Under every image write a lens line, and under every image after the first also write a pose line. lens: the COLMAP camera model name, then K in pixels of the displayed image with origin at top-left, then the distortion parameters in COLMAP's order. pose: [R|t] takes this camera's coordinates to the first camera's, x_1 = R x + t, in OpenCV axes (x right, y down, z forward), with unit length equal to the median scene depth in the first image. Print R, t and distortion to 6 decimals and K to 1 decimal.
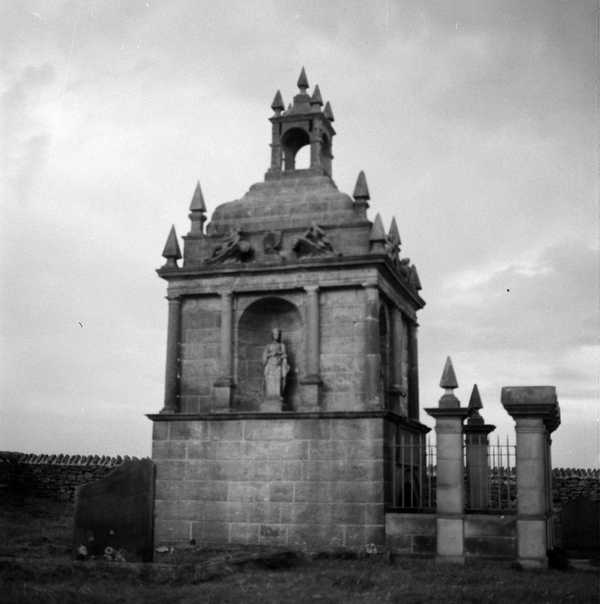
lens RADIAL K [[899.8, 0, 300.0], [0, 899.8, 302.0], [0, 0, 1]] dist [-0.048398, -0.051907]
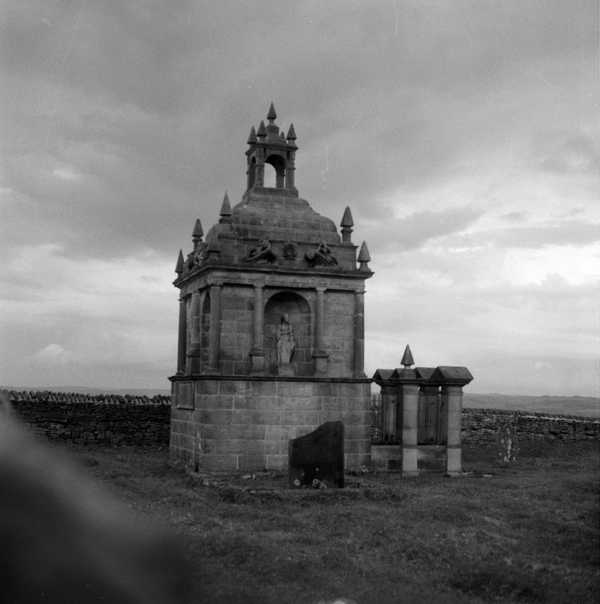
lens RADIAL K [[899.8, 0, 300.0], [0, 899.8, 302.0], [0, 0, 1]] dist [-0.048398, -0.051907]
pose [[0.809012, 0.062199, 0.584492, -0.842781], [-0.128864, 0.988963, 0.073124, -0.094747], [-0.573492, -0.134478, 0.808098, -0.123115]]
